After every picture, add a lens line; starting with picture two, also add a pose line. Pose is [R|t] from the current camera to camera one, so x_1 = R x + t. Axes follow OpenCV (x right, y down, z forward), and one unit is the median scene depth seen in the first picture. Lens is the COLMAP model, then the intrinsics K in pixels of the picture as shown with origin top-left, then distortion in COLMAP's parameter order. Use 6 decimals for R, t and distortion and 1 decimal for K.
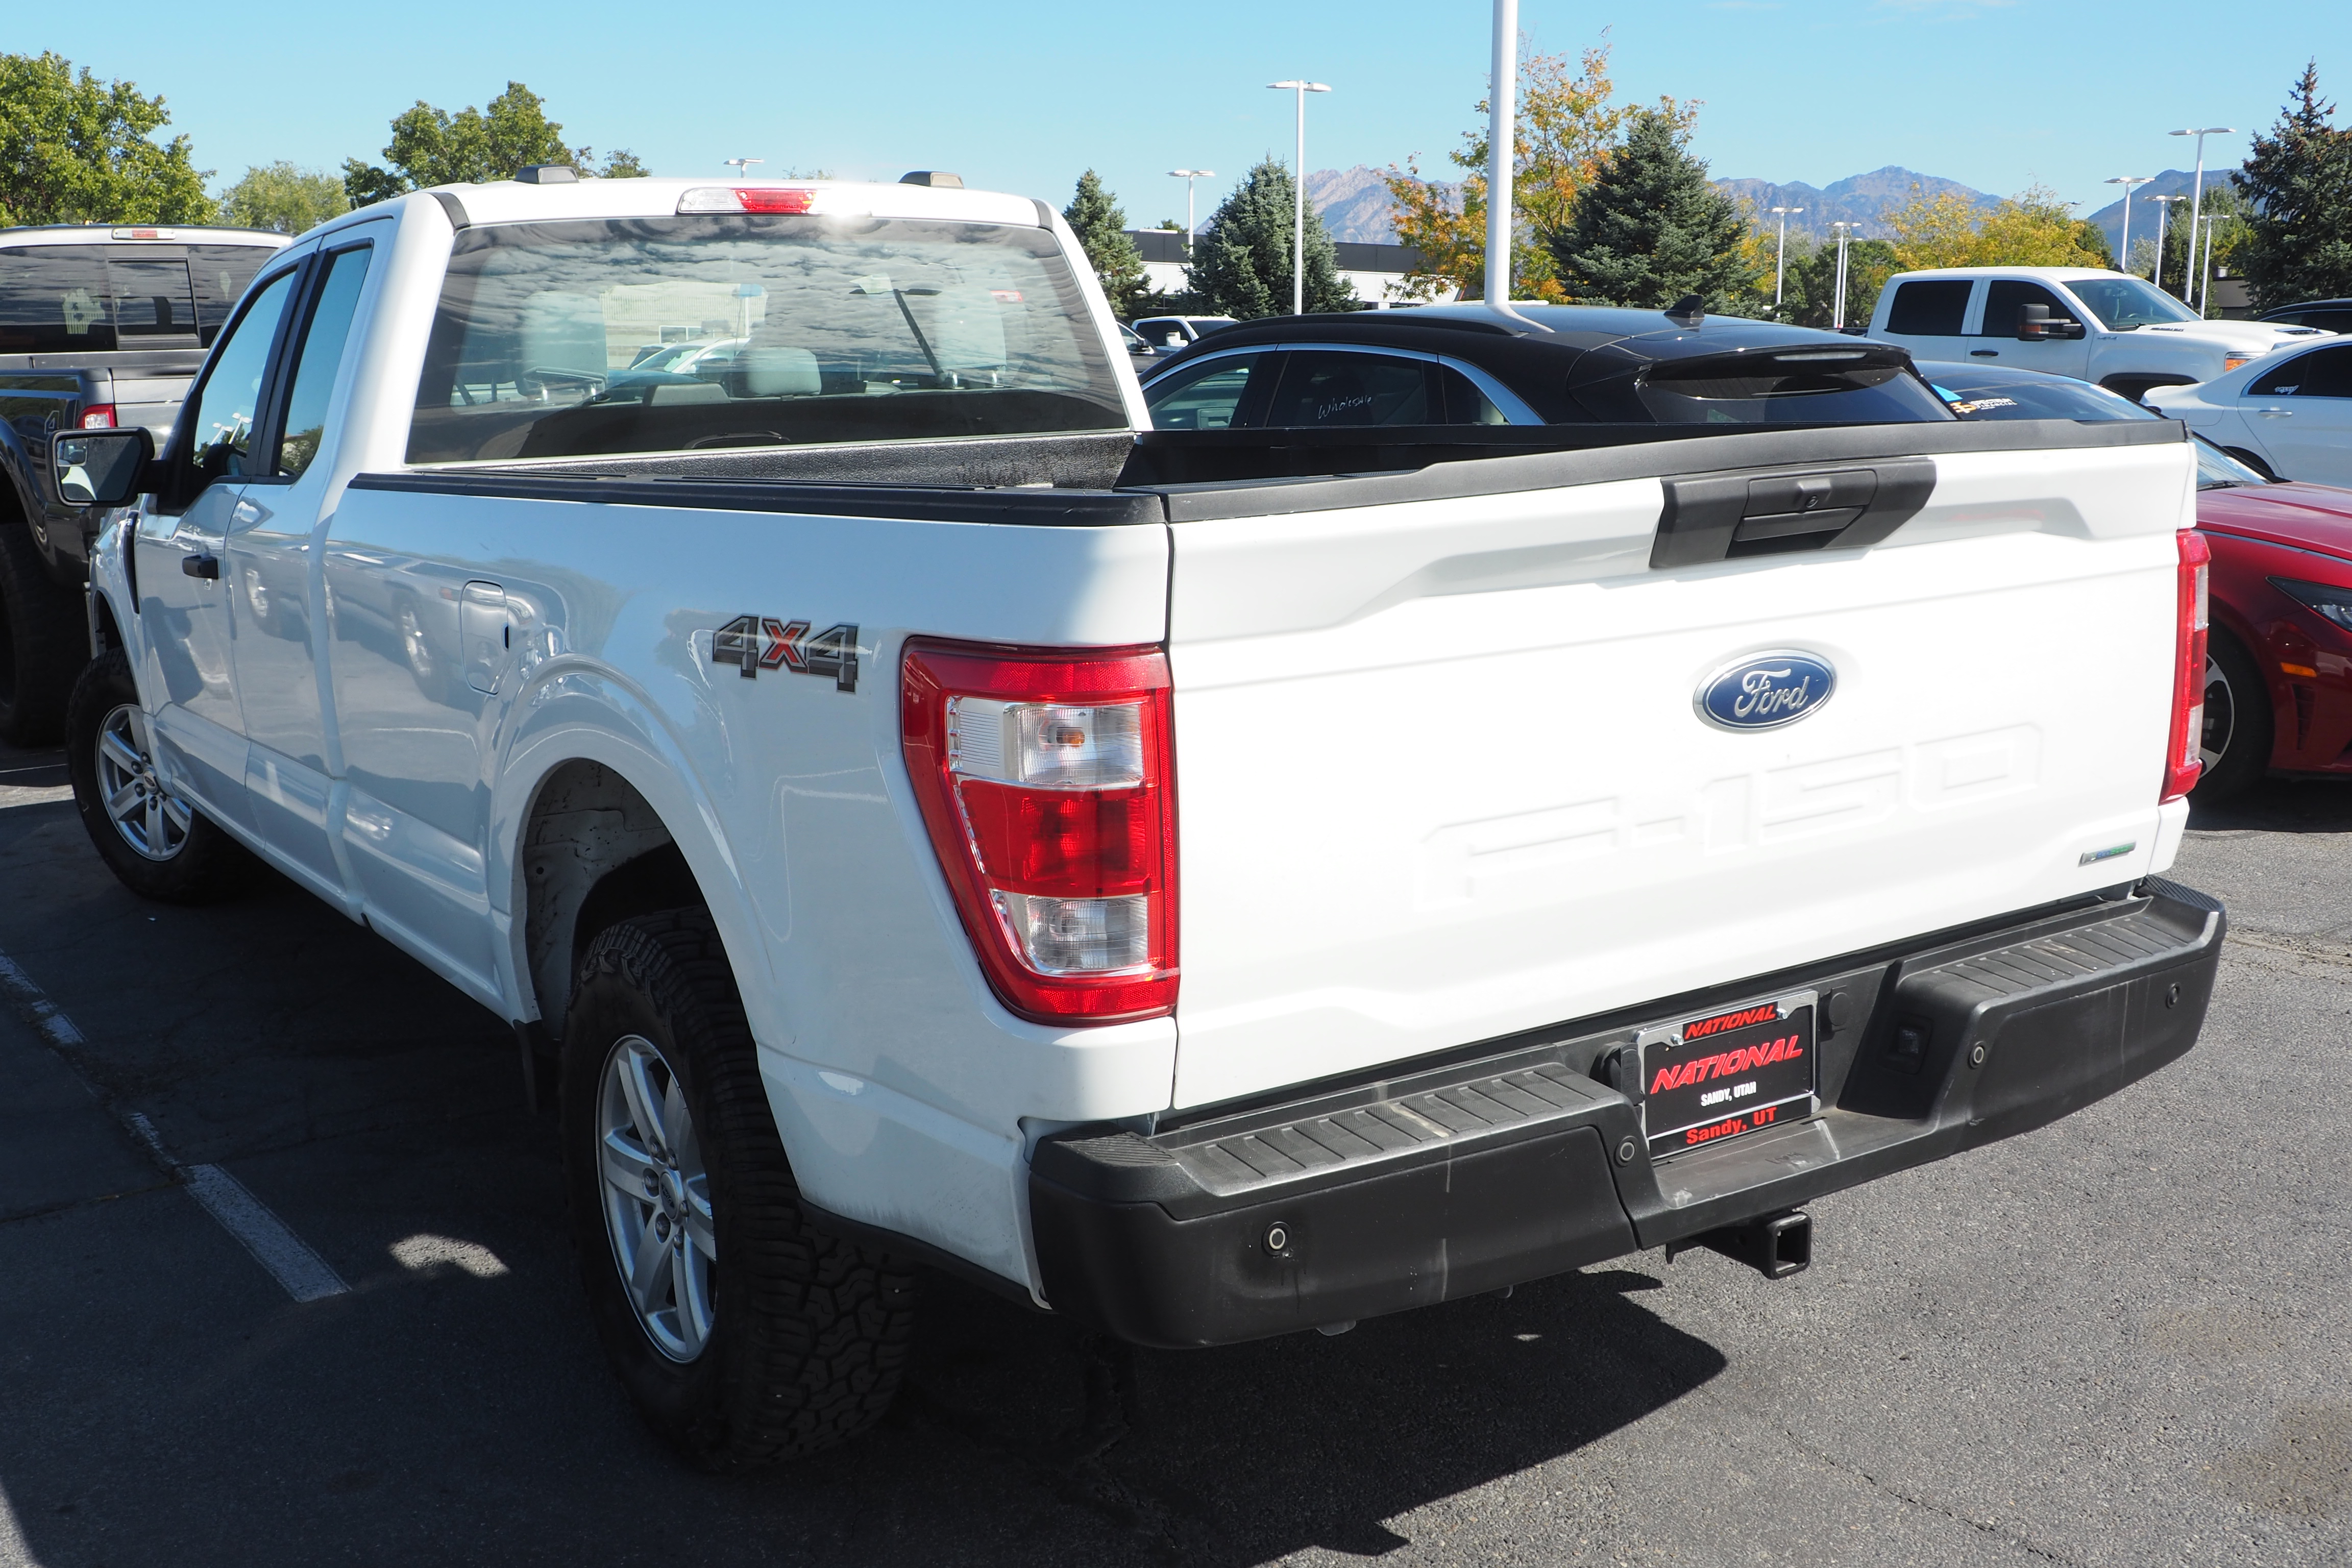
lens RADIAL K [[2278.3, 0, 1170.4], [0, 2278.3, 793.8], [0, 0, 1]] dist [-0.020409, 0.000000]
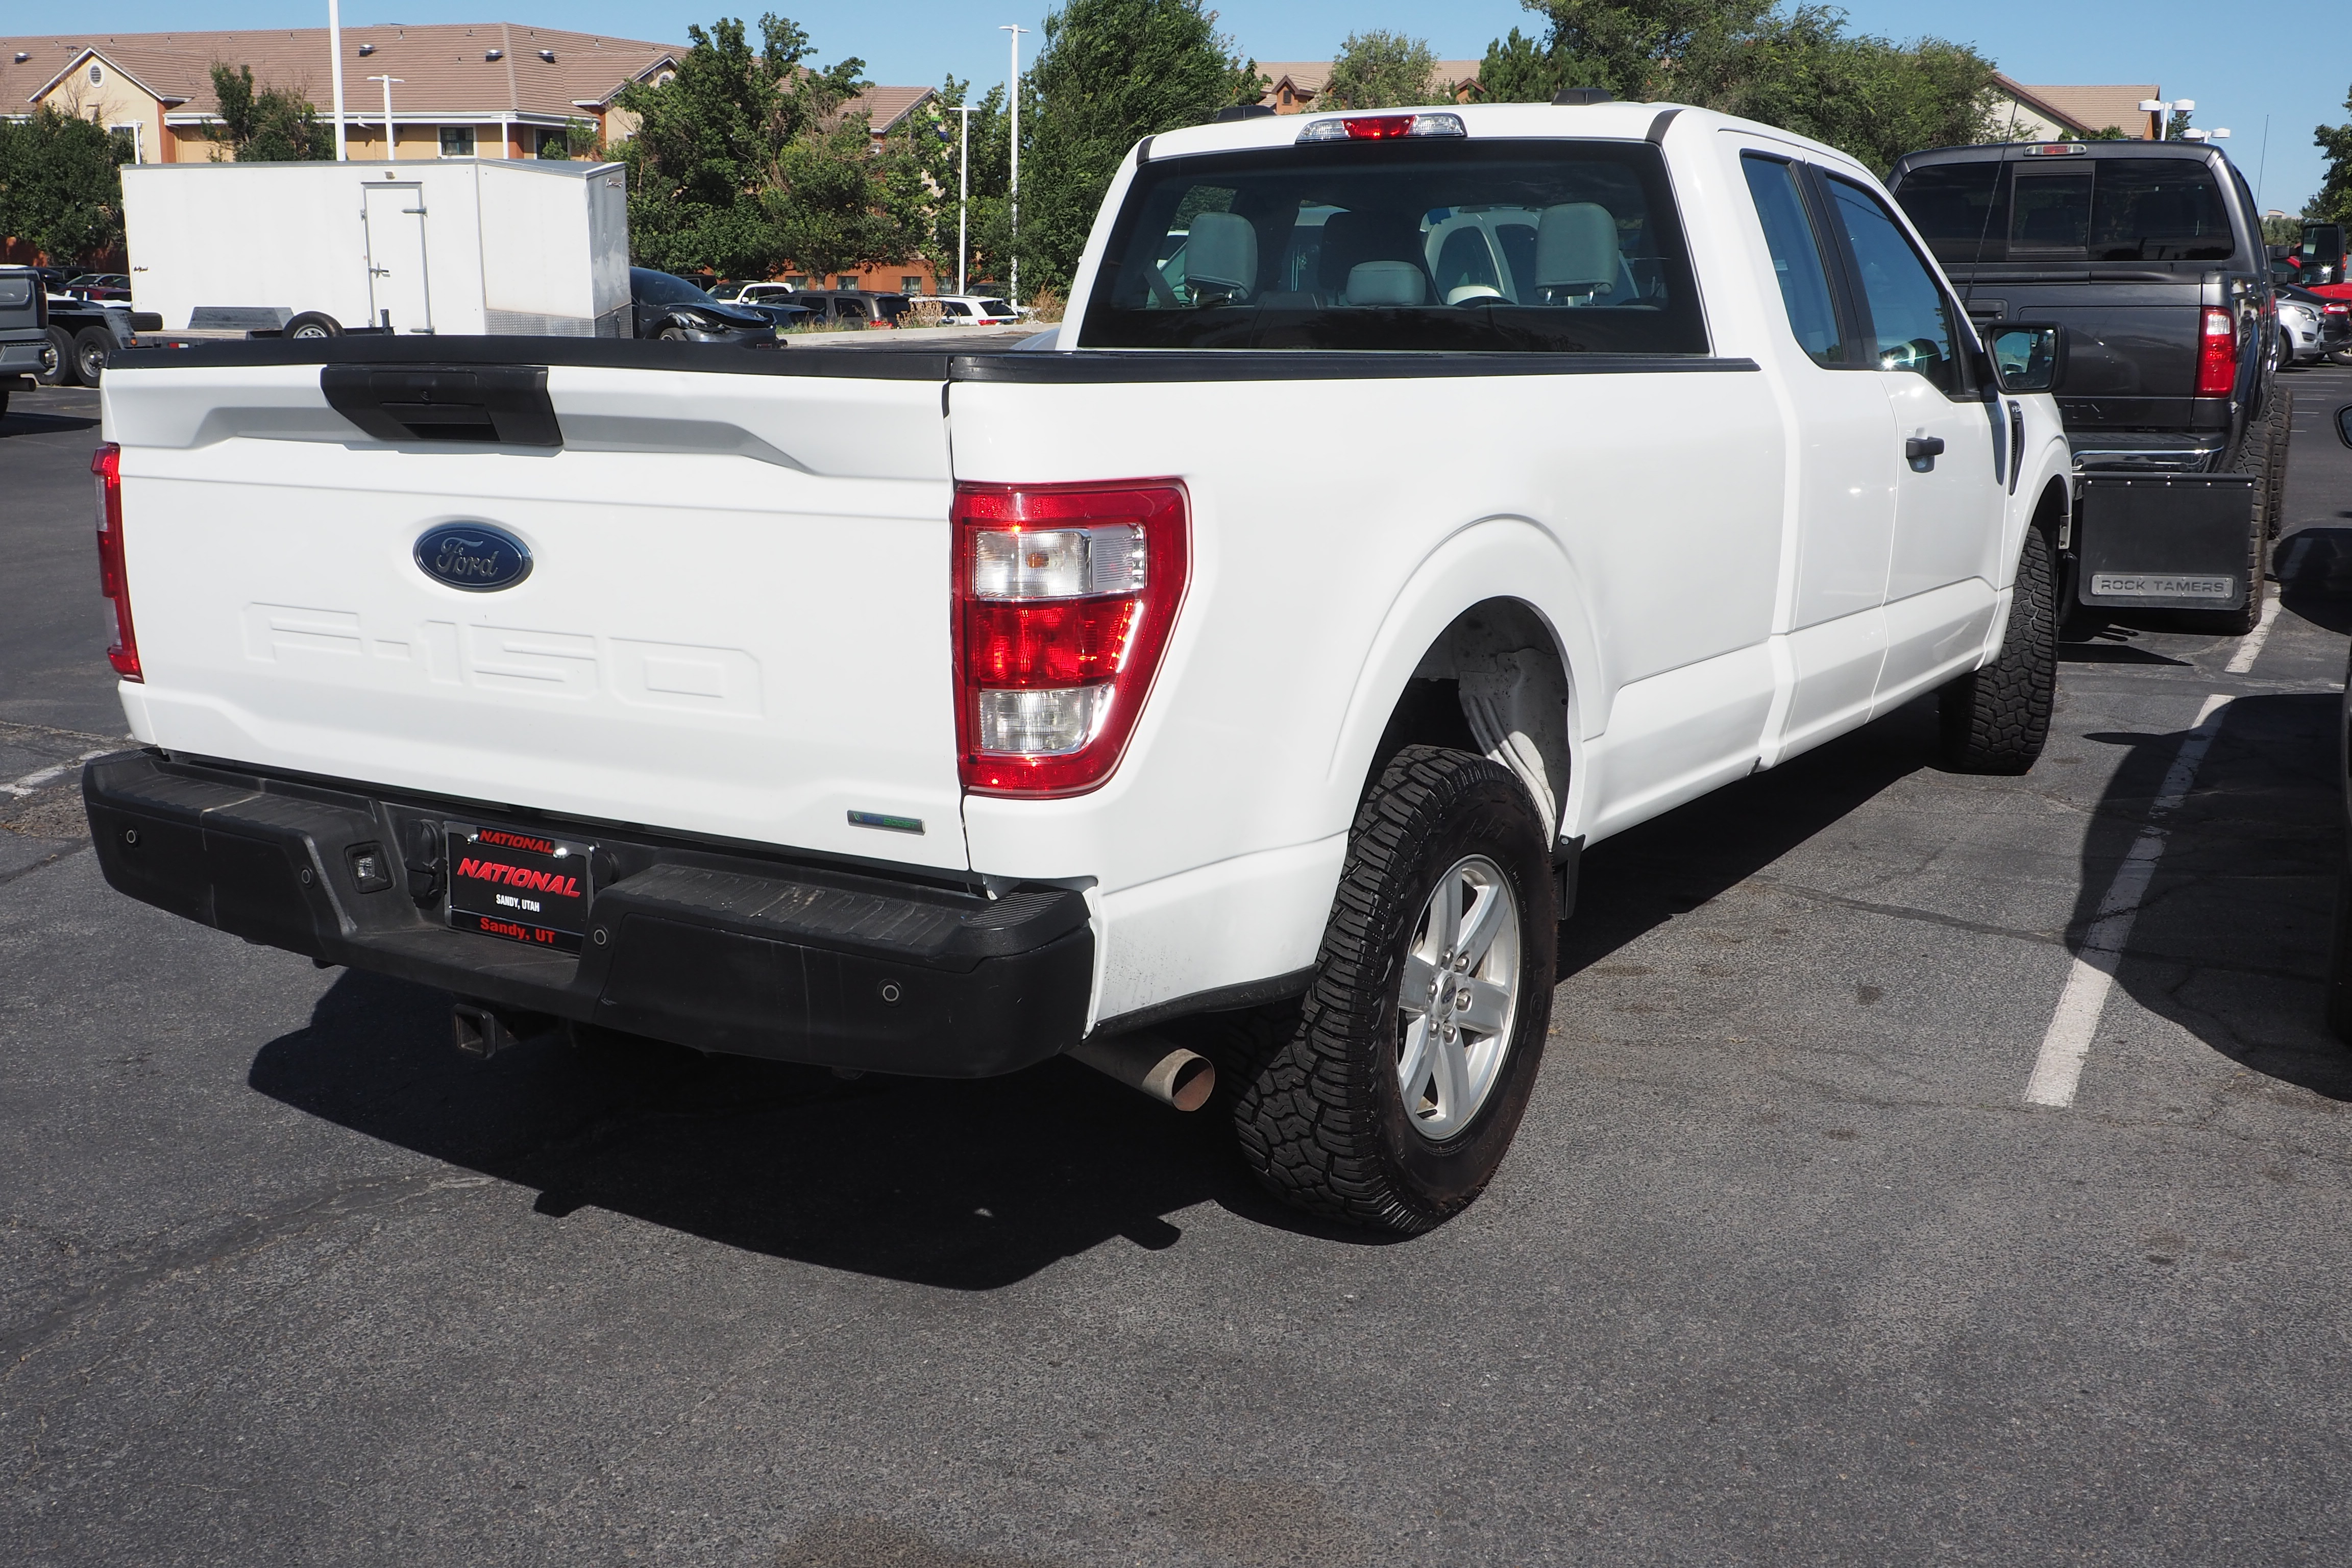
lens RADIAL K [[2278.3, 0, 1170.5], [0, 2278.3, 778.4], [0, 0, 1]] dist [-0.020409, 0.000000]
pose [[0.444958, 0.210962, -0.870349, 1.398135], [-0.184696, 0.972582, 0.141318, -0.158201], [0.876299, 0.097869, 0.471723, 0.731906]]
